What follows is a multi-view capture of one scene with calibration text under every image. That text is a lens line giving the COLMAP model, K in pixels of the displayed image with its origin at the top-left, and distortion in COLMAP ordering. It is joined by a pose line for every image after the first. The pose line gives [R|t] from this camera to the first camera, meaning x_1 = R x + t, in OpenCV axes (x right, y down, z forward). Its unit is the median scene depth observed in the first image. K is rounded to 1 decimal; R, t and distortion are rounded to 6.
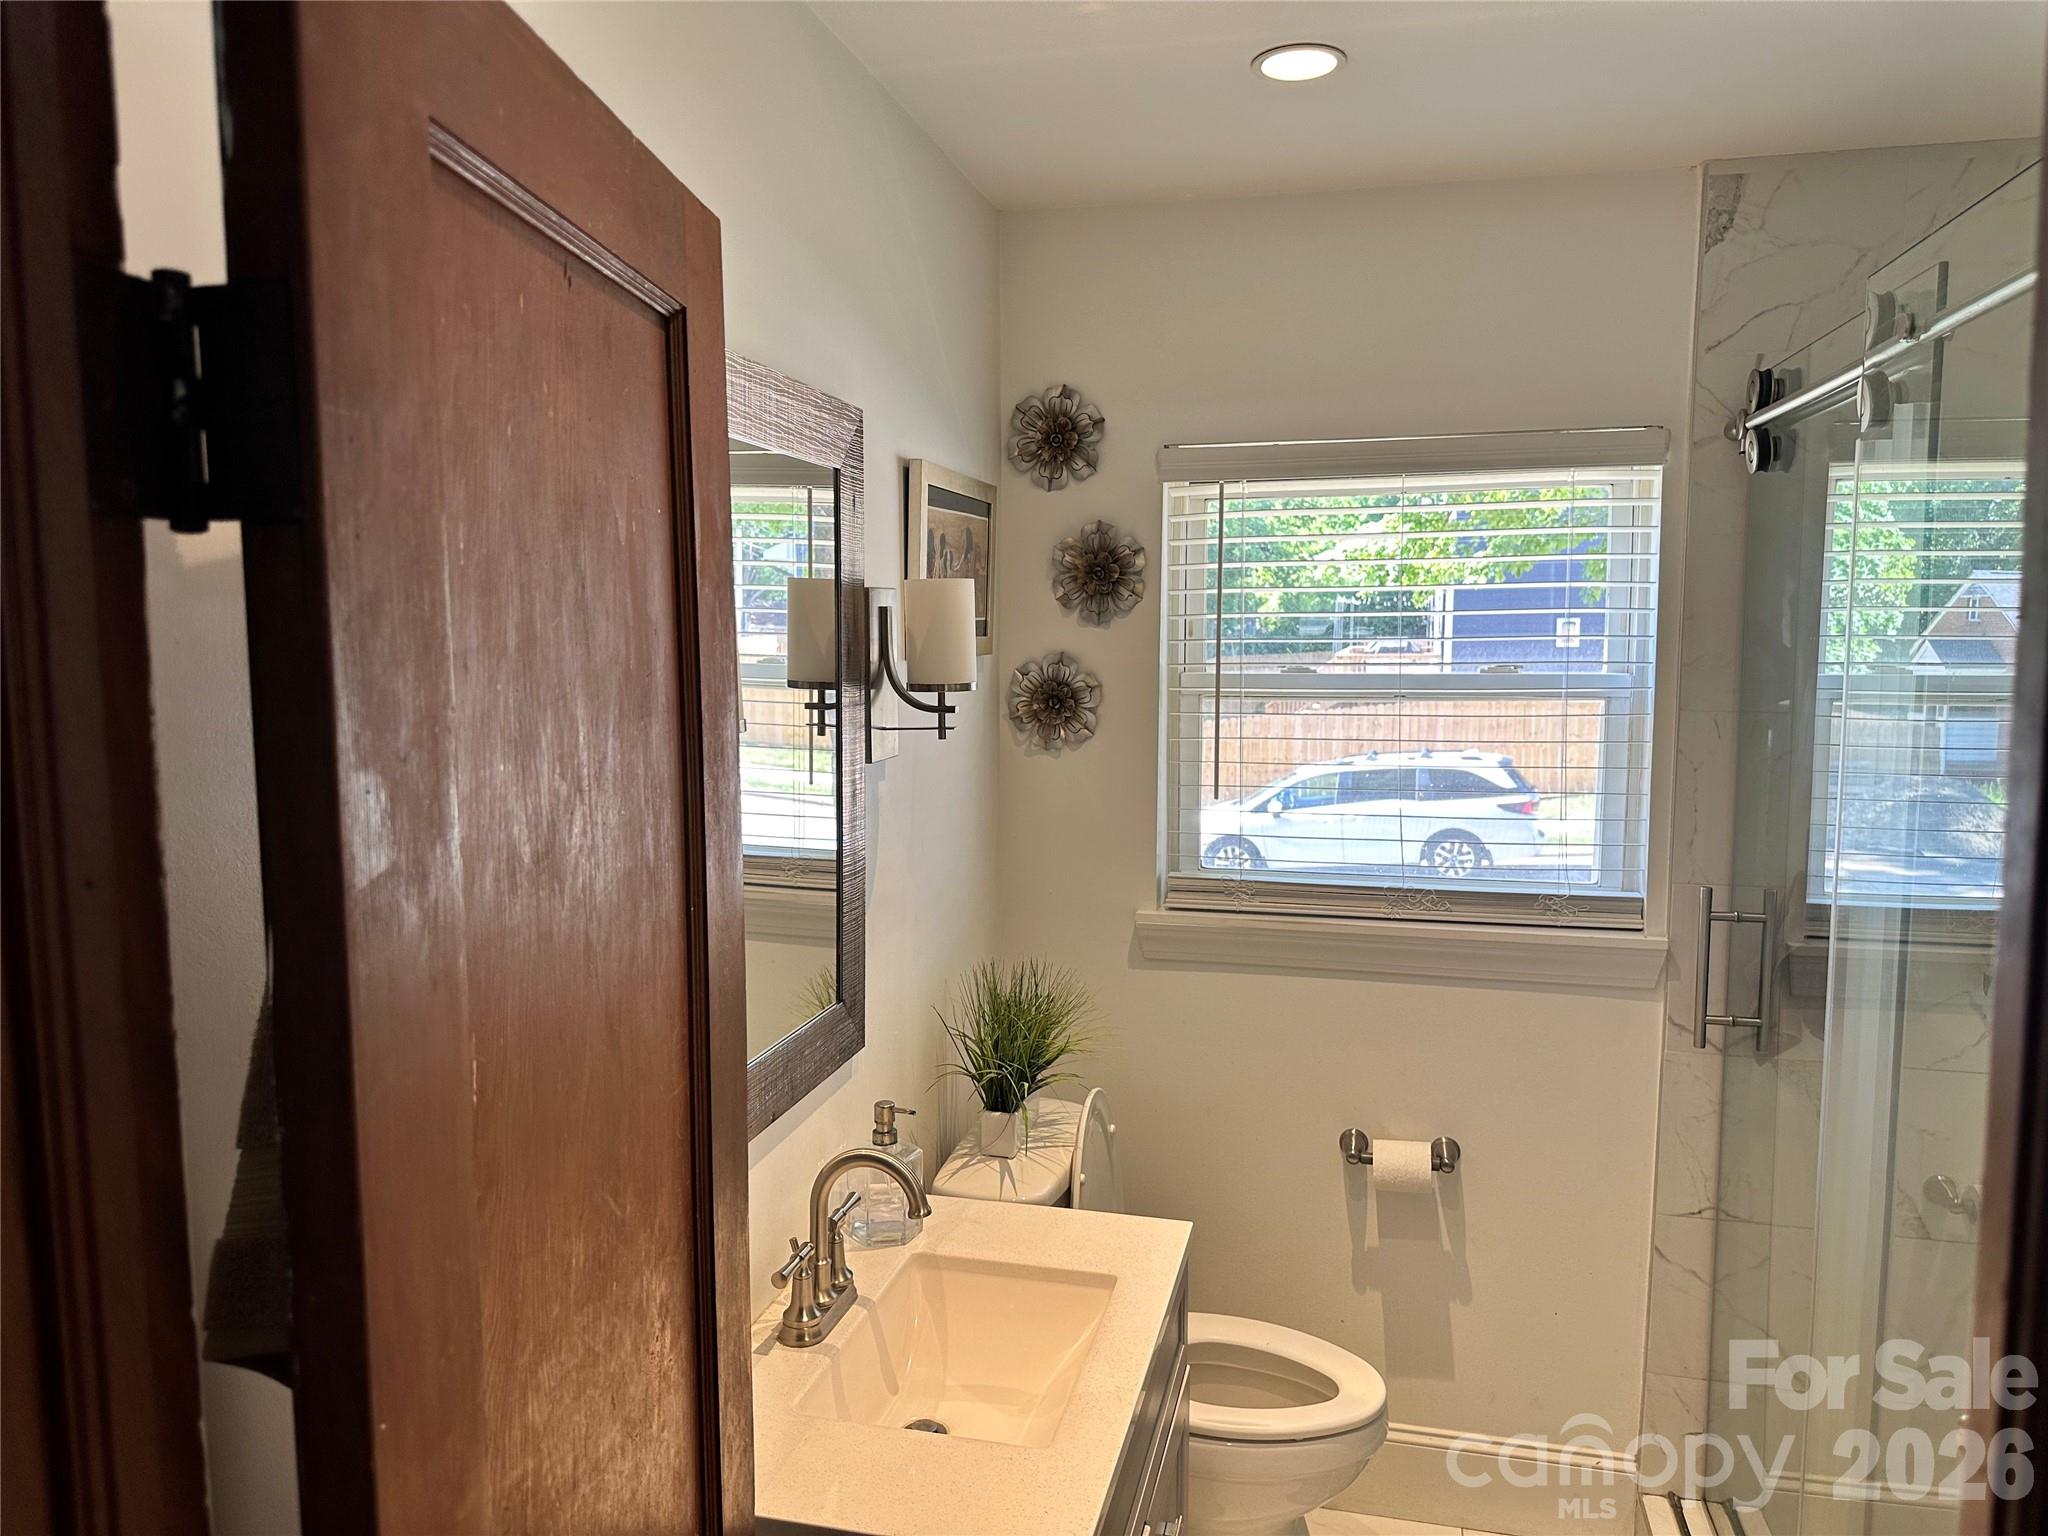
lens RADIAL K [[1433.1, 0, 1029.7], [0, 1433.1, 761.1], [0, 0, 1]] dist [0.204875, -0.426462]
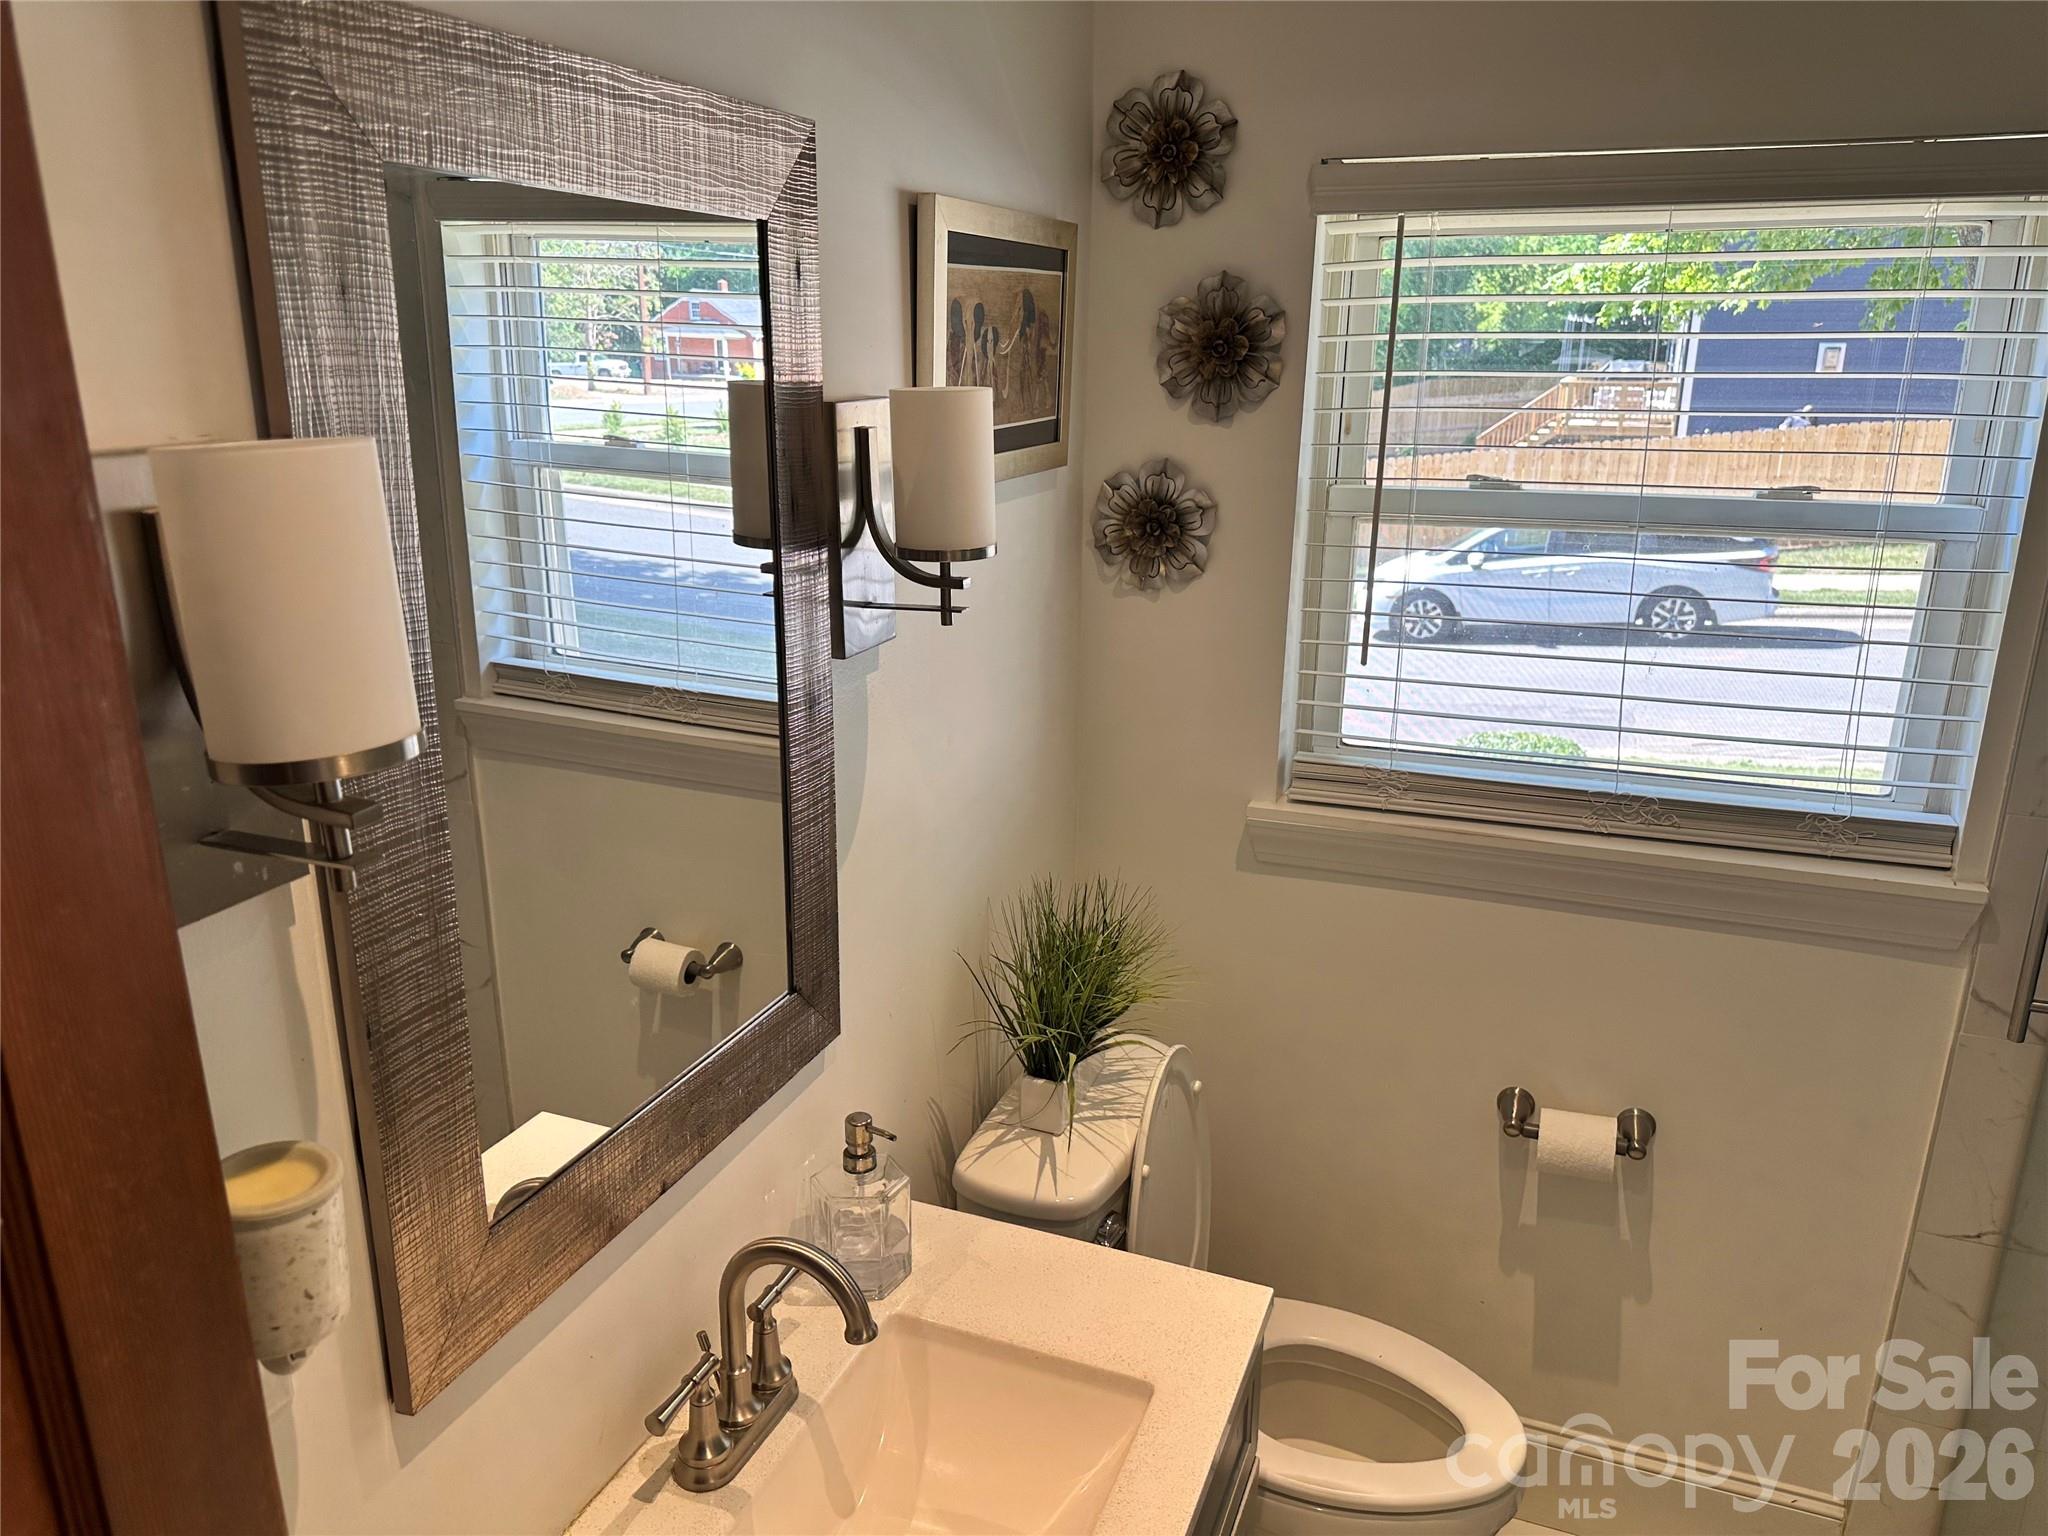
lens RADIAL K [[1425.3, 0, 1011.7], [0, 1425.3, 774.1], [0, 0, 1]] dist [0.130171, -0.198421]
pose [[0.989930, 0.041029, -0.135480, 0.055837], [-0.013879, 0.980595, 0.195552, -0.065930], [0.140875, -0.191703, 0.971290, 0.255567]]
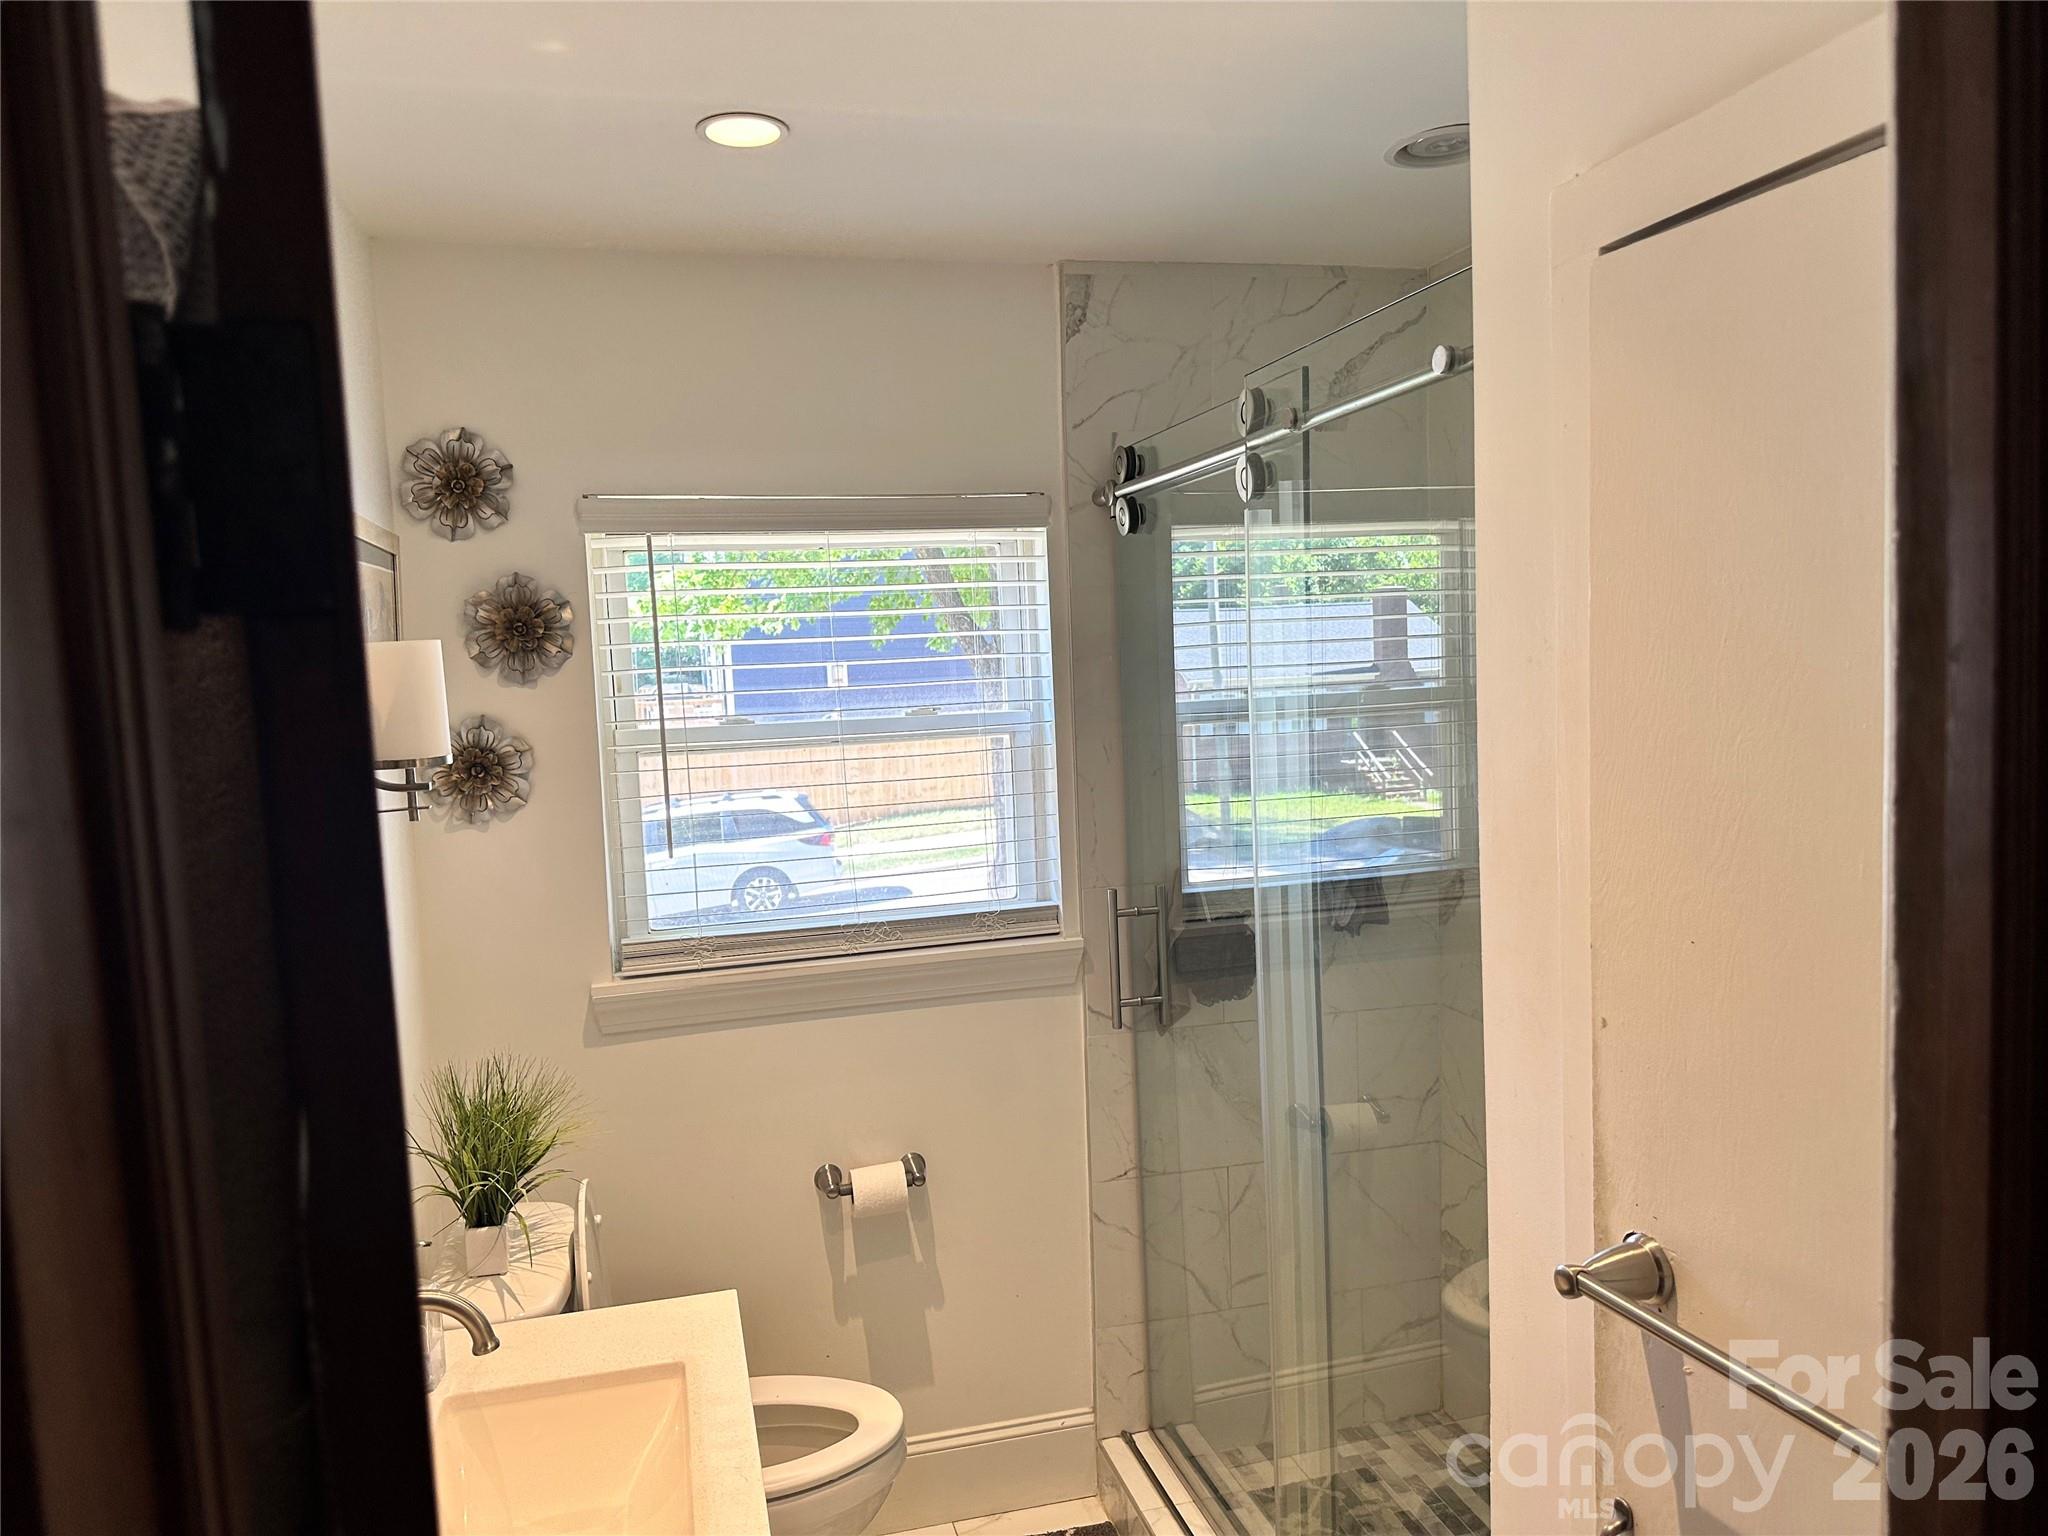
lens RADIAL K [[1434.1, 0, 1040.6], [0, 1434.1, 764.7], [0, 0, 1]] dist [0.158924, -0.329149]
pose [[0.875745, -0.070610, 0.477582, -0.122637], [0.084340, 0.996410, -0.007336, -0.008665], [-0.475350, 0.046703, 0.878557, 0.020074]]
